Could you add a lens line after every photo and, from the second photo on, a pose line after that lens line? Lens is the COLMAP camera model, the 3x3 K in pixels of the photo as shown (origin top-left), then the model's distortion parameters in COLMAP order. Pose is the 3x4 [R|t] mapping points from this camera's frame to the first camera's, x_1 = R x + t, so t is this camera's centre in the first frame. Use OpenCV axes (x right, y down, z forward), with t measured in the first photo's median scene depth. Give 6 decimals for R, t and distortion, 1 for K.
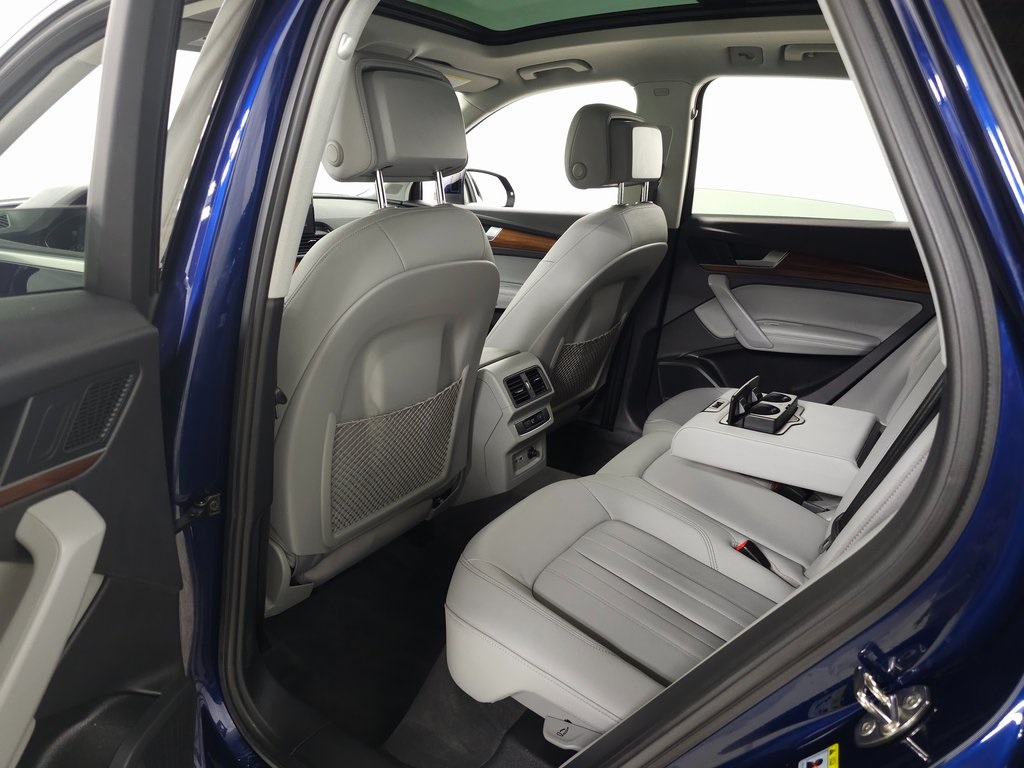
lens RADIAL K [[796.1, 0, 512.0], [0, 796.1, 384.0], [0, 0, 1]] dist [0.005822, -0.003915]
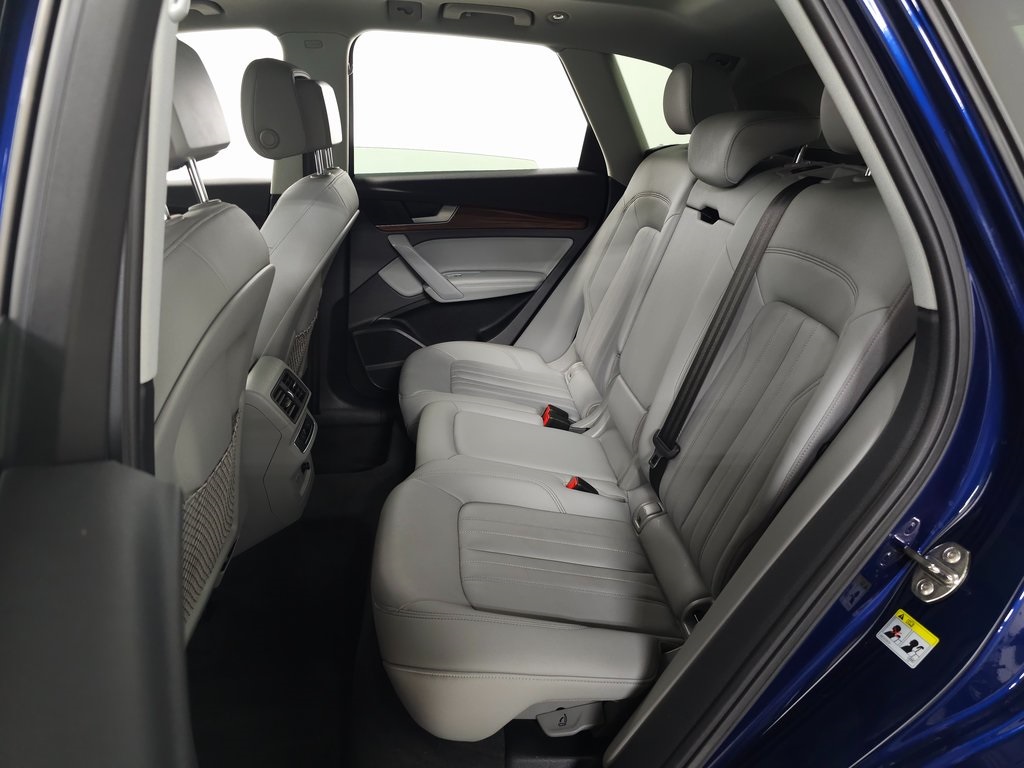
lens RADIAL K [[753.7, 0, 512.0], [0, 753.7, 384.0], [0, 0, 1]] dist [0.000436, -0.002425]
pose [[0.727477, -0.258912, 0.635407, -0.293802], [0.192788, 0.965896, 0.172855, -0.094472], [-0.658490, -0.003249, 0.752582, 0.196687]]
